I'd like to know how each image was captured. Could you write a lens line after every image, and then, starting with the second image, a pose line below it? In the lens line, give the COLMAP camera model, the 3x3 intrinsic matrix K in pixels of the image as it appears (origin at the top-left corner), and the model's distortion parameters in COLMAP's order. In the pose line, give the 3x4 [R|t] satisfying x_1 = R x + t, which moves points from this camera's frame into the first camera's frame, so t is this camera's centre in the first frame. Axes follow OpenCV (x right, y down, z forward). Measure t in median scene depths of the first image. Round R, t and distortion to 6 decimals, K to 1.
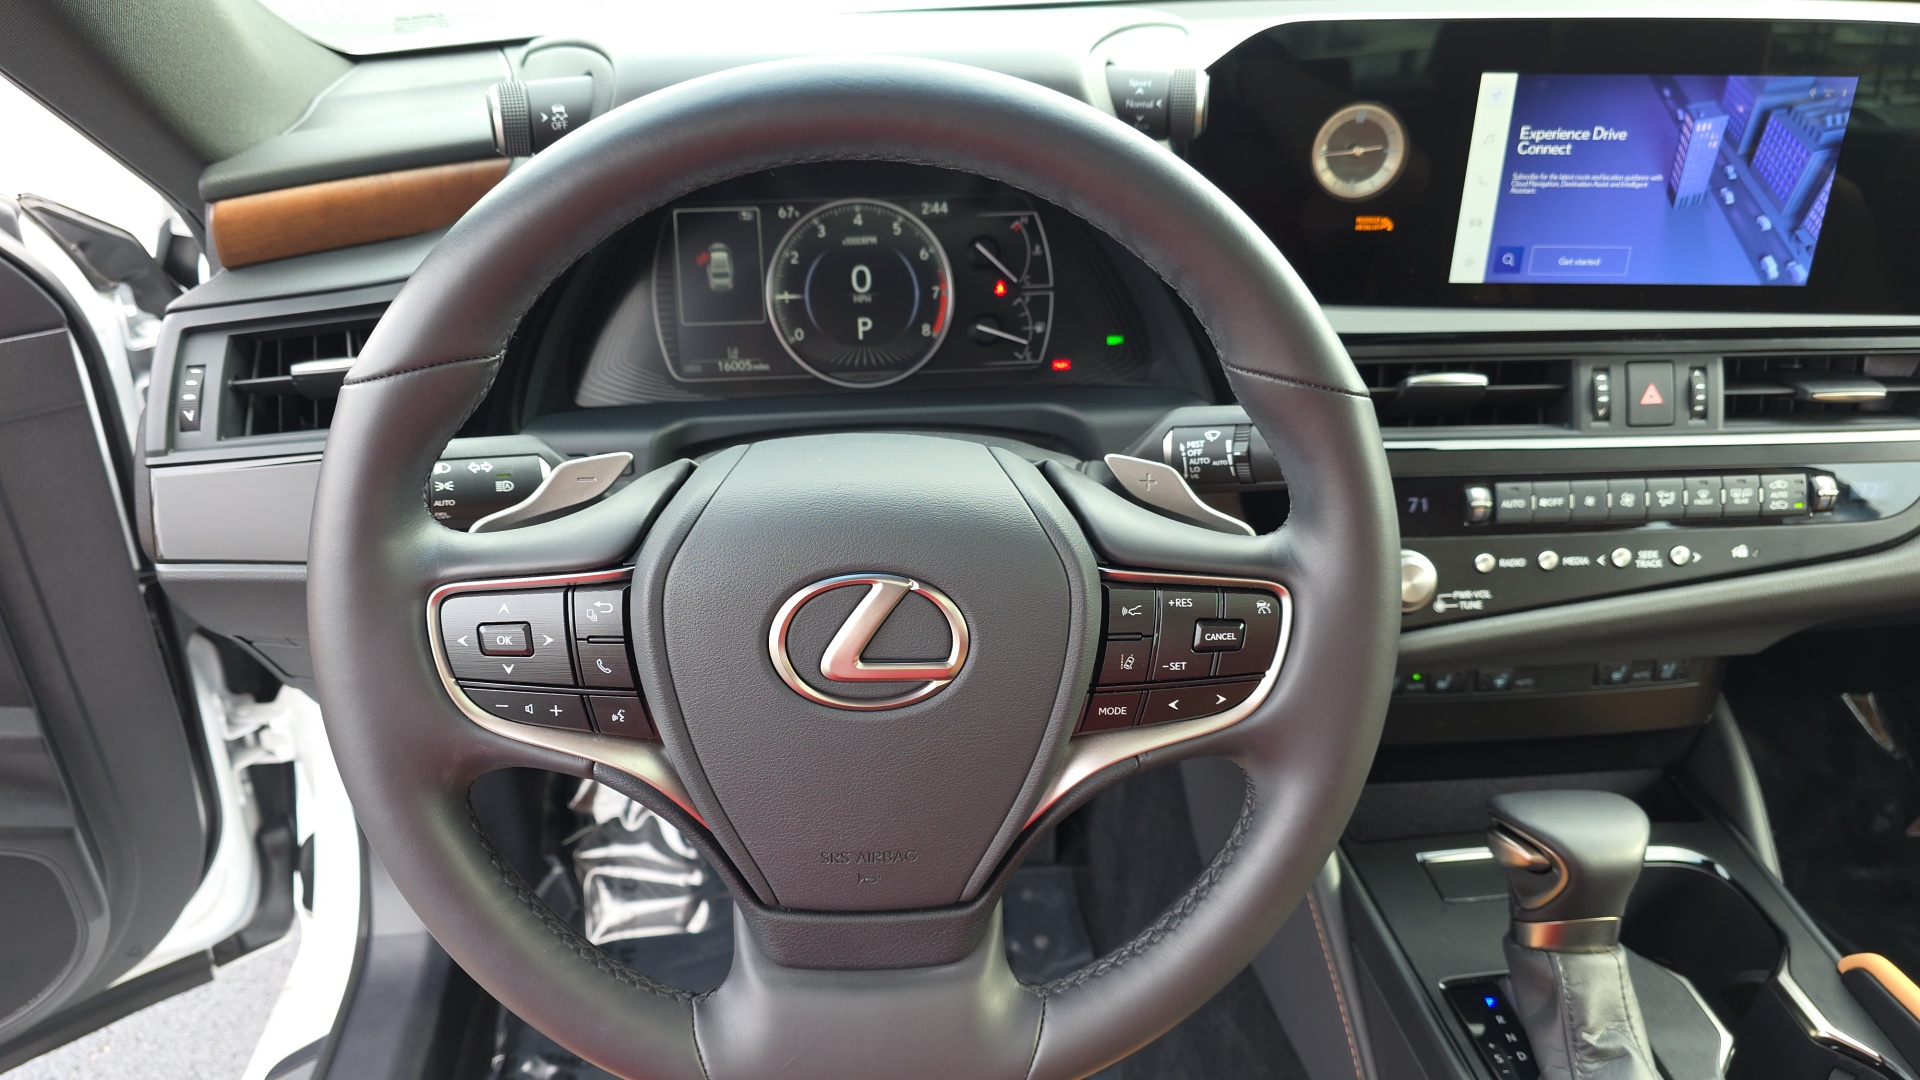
lens RADIAL K [[1307.2, 0, 956.0], [0, 1307.2, 548.8], [0, 0, 1]] dist [0.060418, -0.063211]
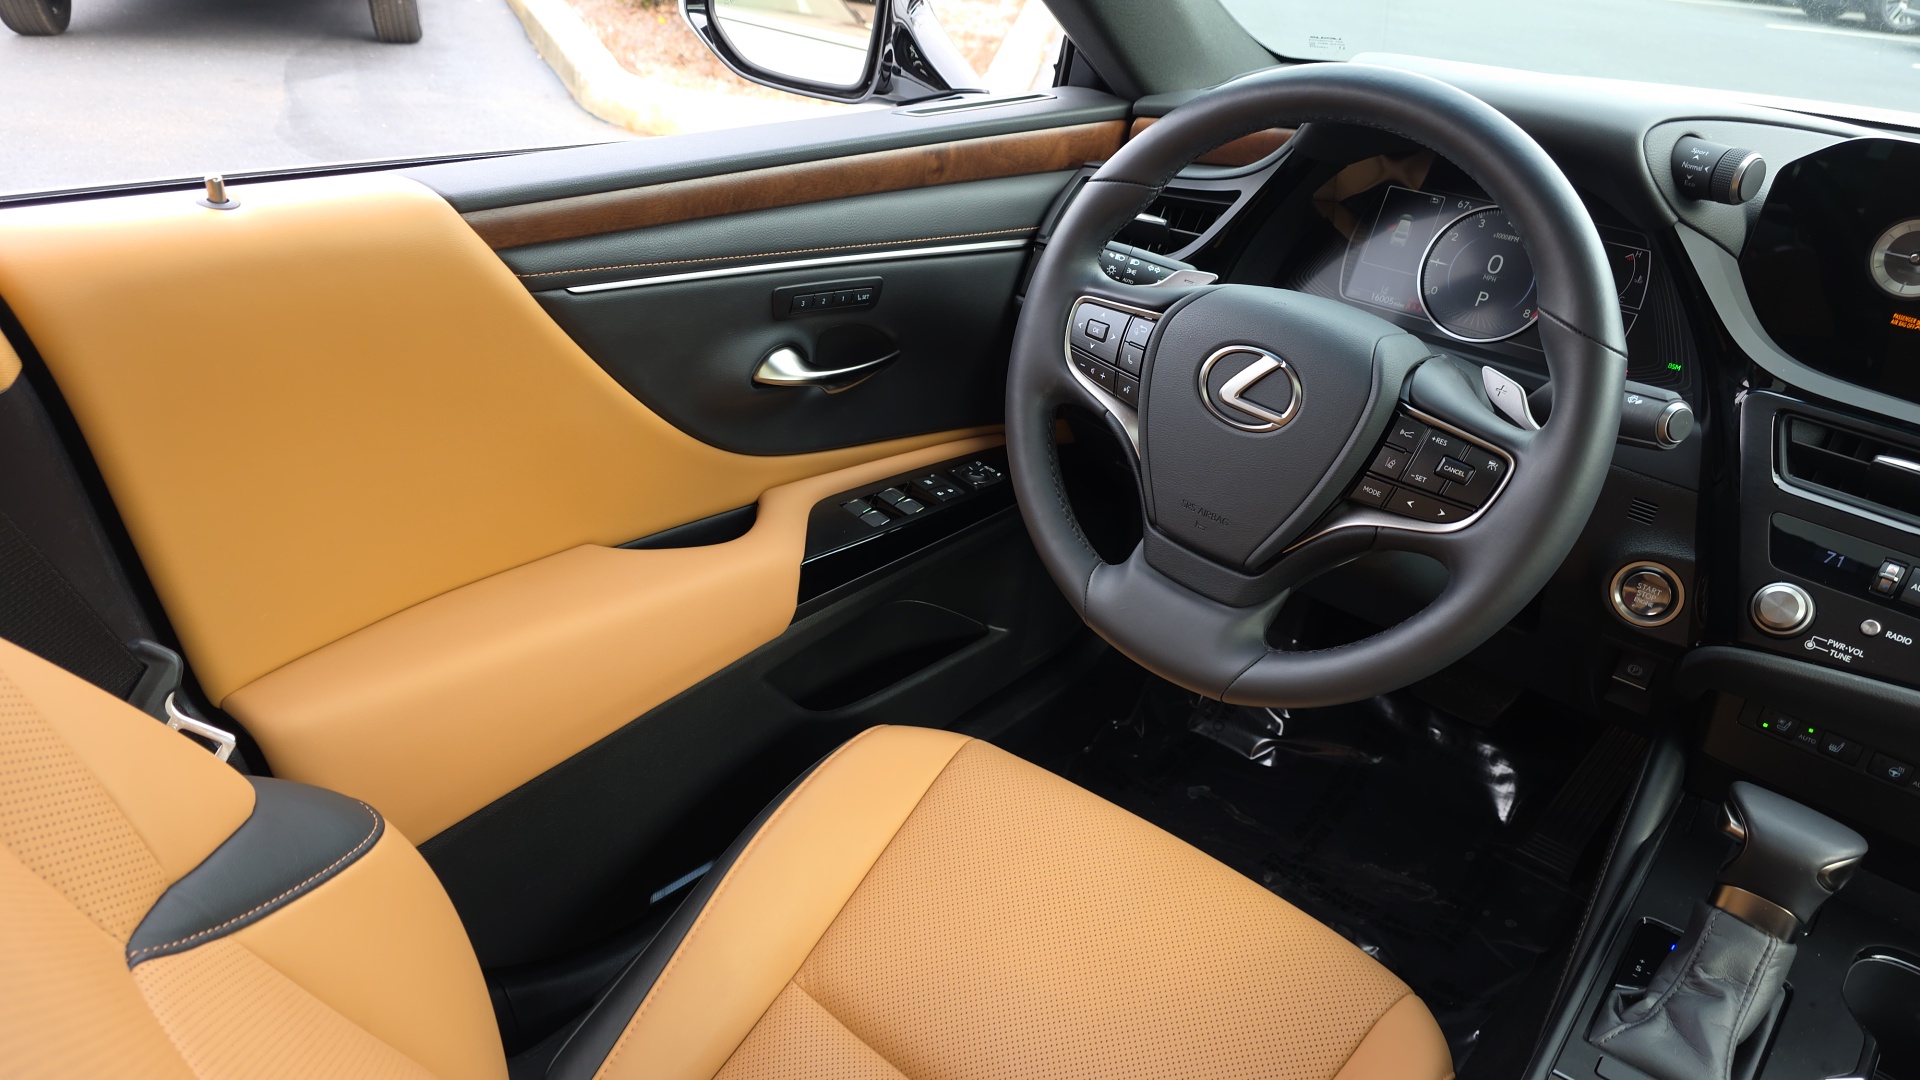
lens RADIAL K [[1307.2, 0, 950.2], [0, 1307.2, 545.4], [0, 0, 1]] dist [0.060418, -0.063211]
pose [[0.682274, 0.390918, -0.617807, 0.535415], [-0.418936, 0.901590, 0.107831, 0.154659], [0.599162, 0.185251, 0.778901, -0.366693]]
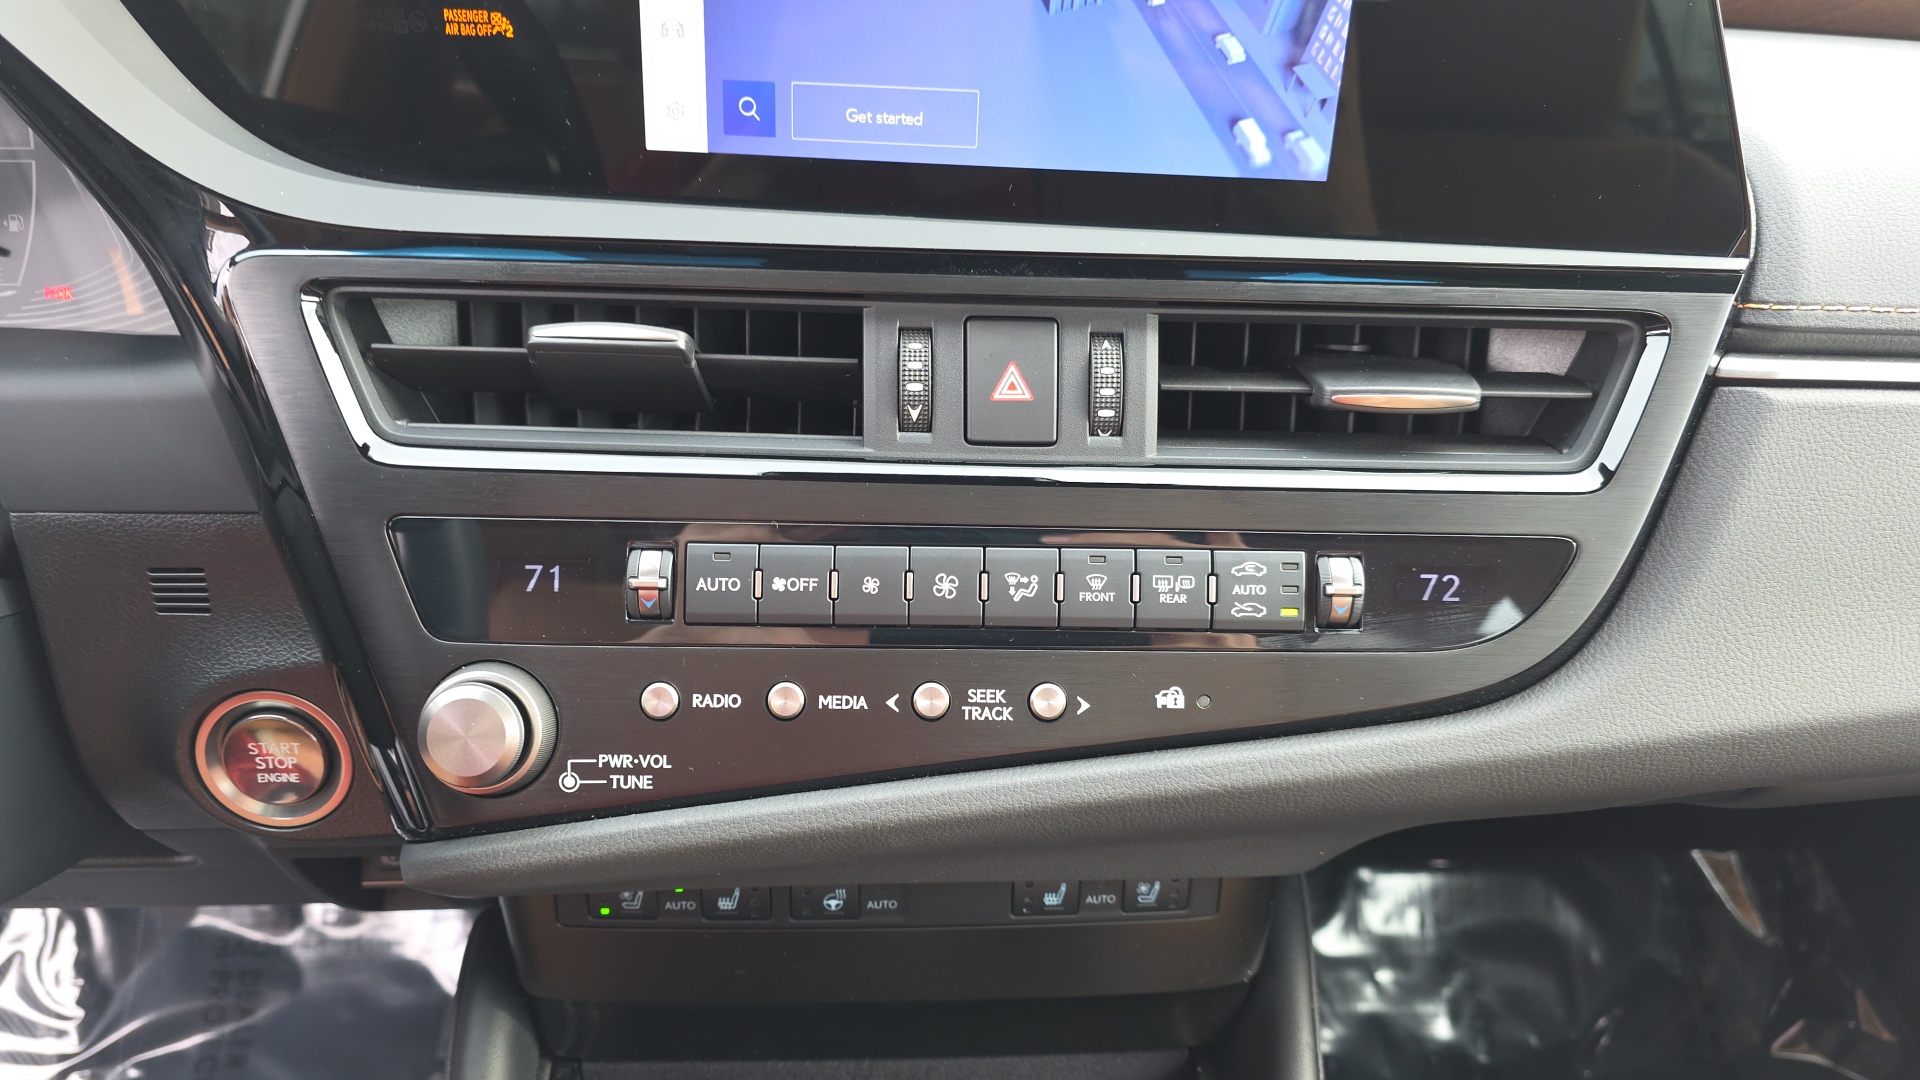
lens RADIAL K [[1307.2, 0, 944.9], [0, 1307.2, 550.0], [0, 0, 1]] dist [0.060418, -0.063211]
pose [[0.998797, 0.043428, -0.022772, 0.516643], [-0.044050, 0.998649, -0.027548, -0.037029], [0.021545, 0.028518, 0.999361, 0.499198]]
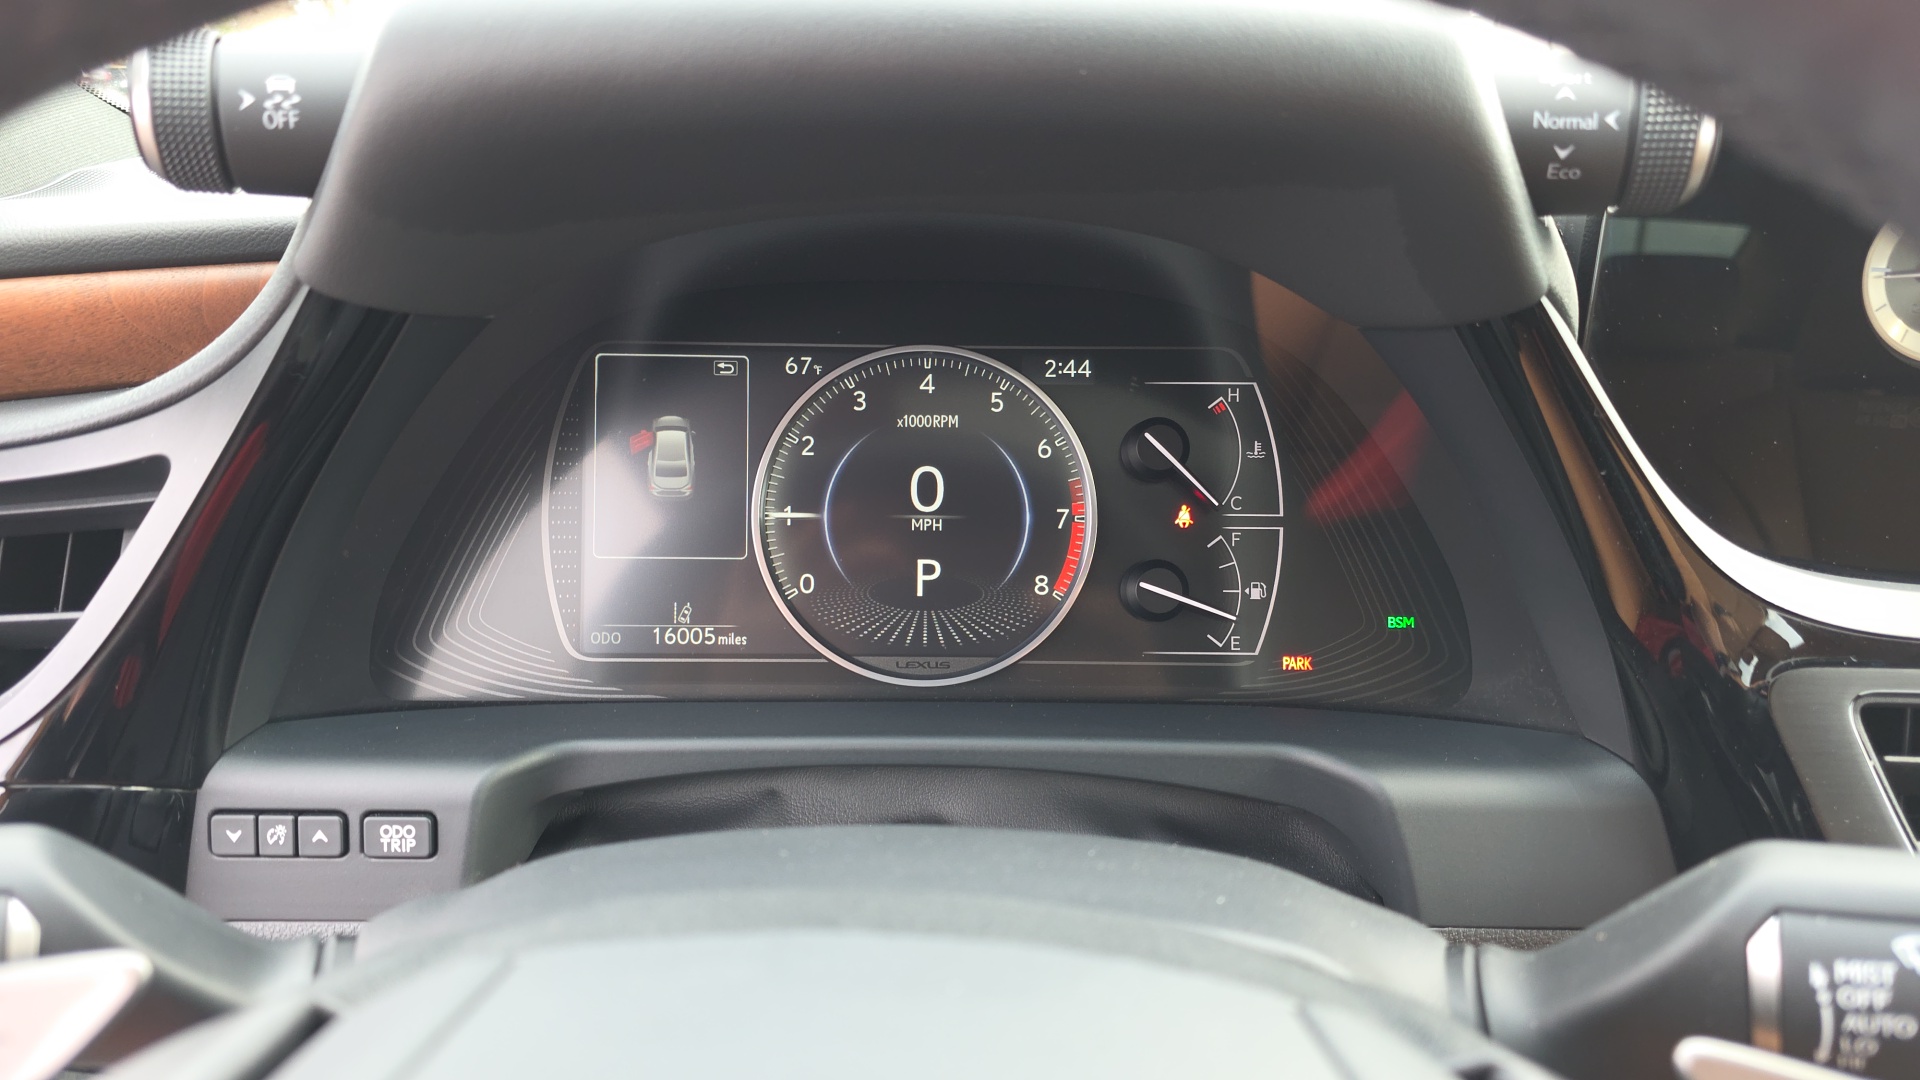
lens RADIAL K [[1307.2, 0, 957.2], [0, 1307.2, 547.9], [0, 0, 1]] dist [0.060418, -0.063211]
pose [[0.997618, 0.044569, -0.052644, -0.032216], [-0.053216, 0.982891, -0.176335, -0.092628], [0.043885, 0.178716, 0.982922, 0.504765]]
